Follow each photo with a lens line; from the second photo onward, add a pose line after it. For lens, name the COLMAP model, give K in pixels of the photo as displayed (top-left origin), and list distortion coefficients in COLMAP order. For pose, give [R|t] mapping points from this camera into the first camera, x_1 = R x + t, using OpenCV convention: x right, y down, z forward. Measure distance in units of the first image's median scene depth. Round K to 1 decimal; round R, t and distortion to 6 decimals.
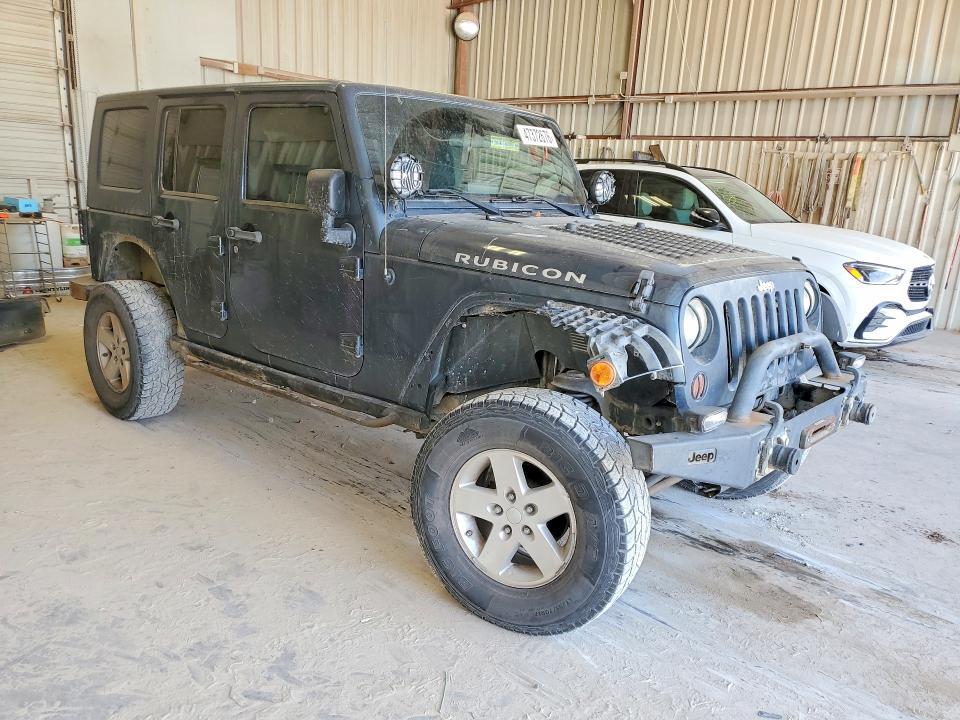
lens RADIAL K [[674.6, 0, 476.0], [0, 674.6, 360.2], [0, 0, 1]] dist [0.007860, 0.000525]
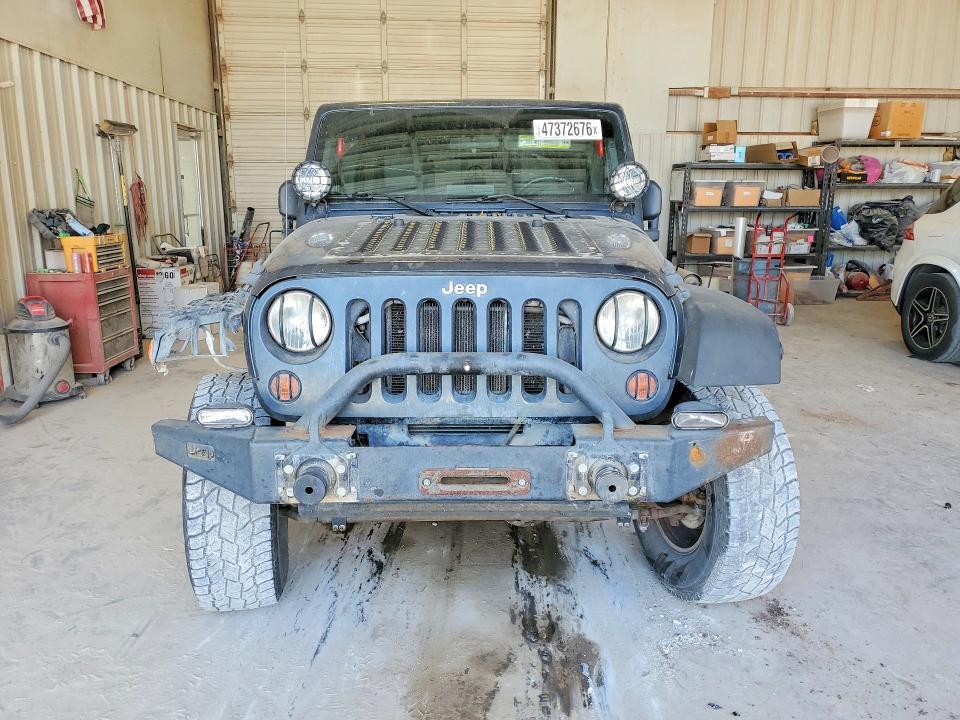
lens RADIAL K [[674.6, 0, 476.0], [0, 674.6, 360.2], [0, 0, 1]] dist [0.007860, 0.000525]
pose [[0.739591, 0.113533, -0.663412, 0.773766], [-0.137866, 0.990325, 0.015783, -0.029500], [0.658785, 0.079789, 0.748088, 0.346955]]
